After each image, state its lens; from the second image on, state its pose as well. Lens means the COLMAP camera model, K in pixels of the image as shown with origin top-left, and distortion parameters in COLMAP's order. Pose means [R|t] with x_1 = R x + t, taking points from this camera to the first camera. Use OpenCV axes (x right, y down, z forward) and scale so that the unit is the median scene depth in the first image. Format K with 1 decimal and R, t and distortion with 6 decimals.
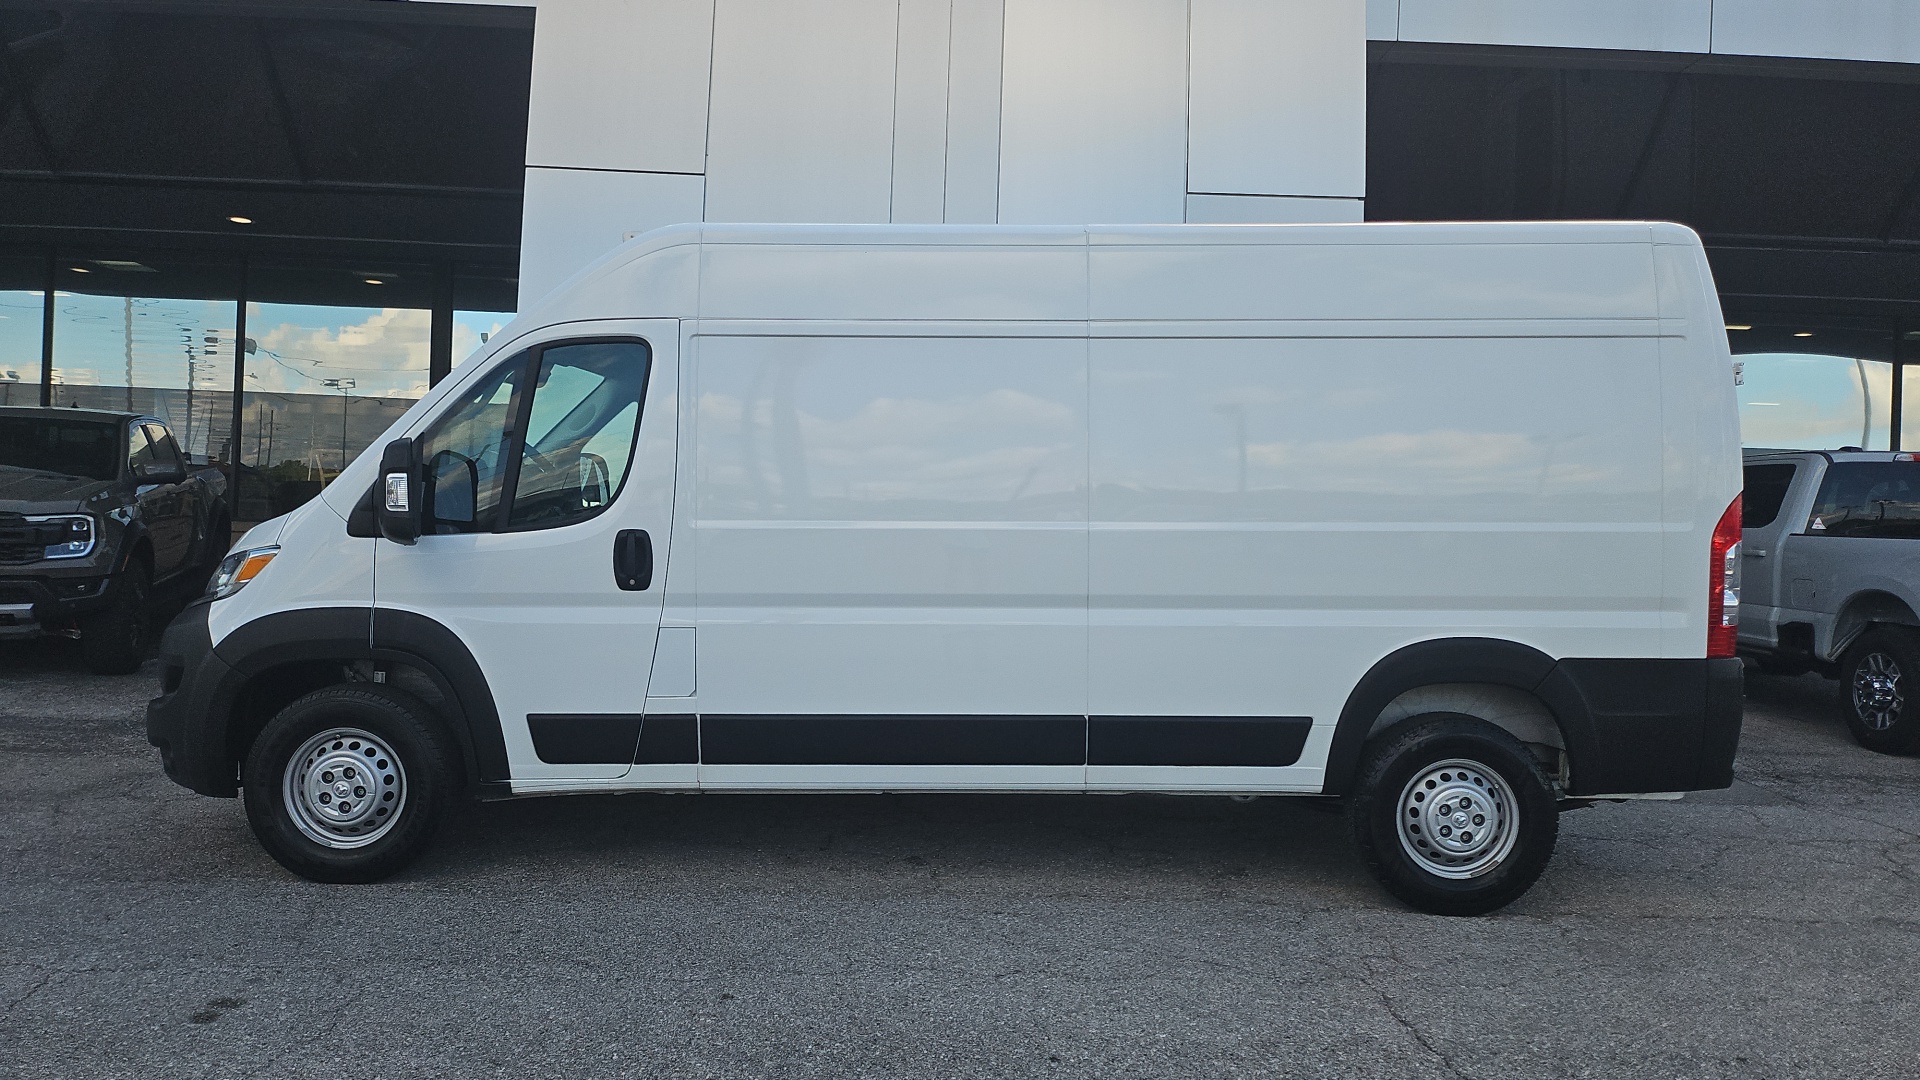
lens RADIAL K [[1371.8, 0, 956.3], [0, 1371.8, 526.7], [0, 0, 1]] dist [0.052767, -0.048458]
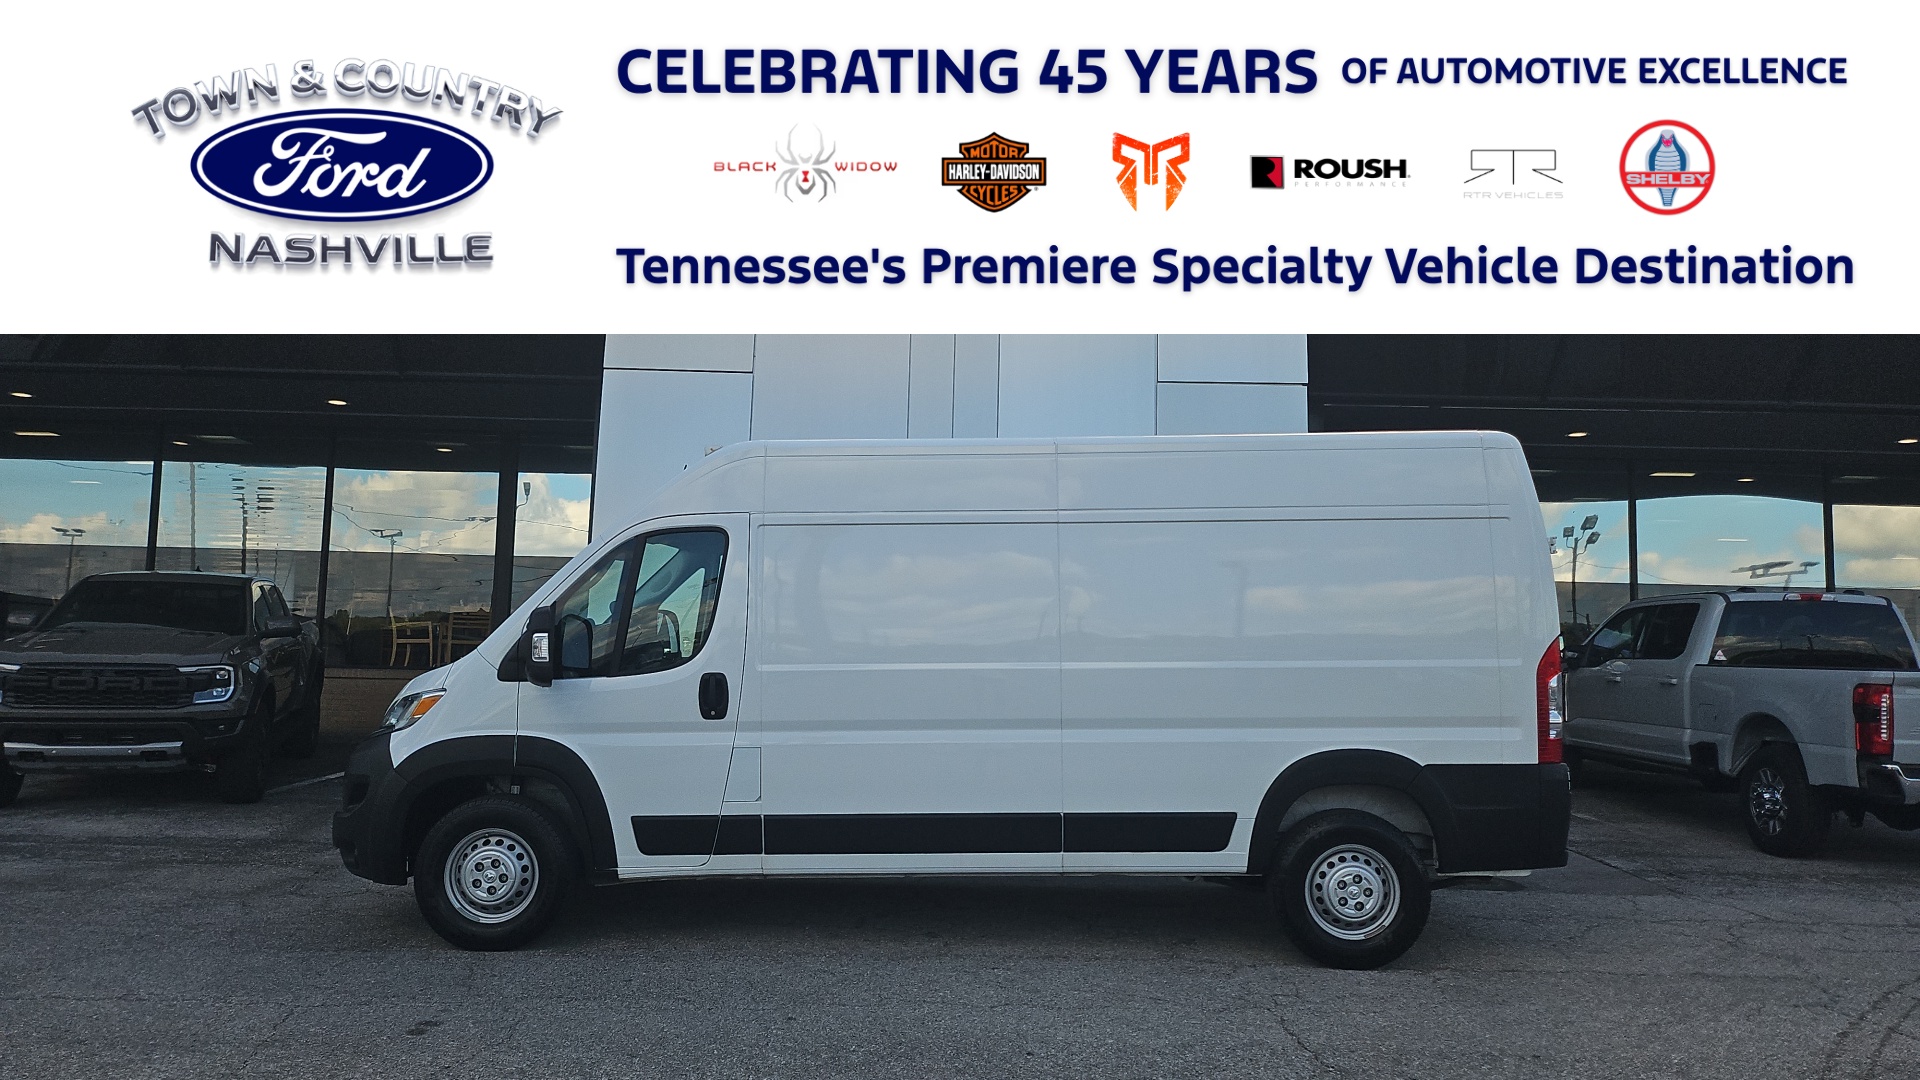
lens RADIAL K [[1371.8, 0, 966.3], [0, 1371.8, 537.1], [0, 0, 1]] dist [0.052767, -0.048458]
pose [[0.999905, -0.012034, -0.006733, 0.016560], [0.011374, 0.995806, -0.090775, -0.004698], [0.007797, 0.090690, 0.995849, -0.311484]]
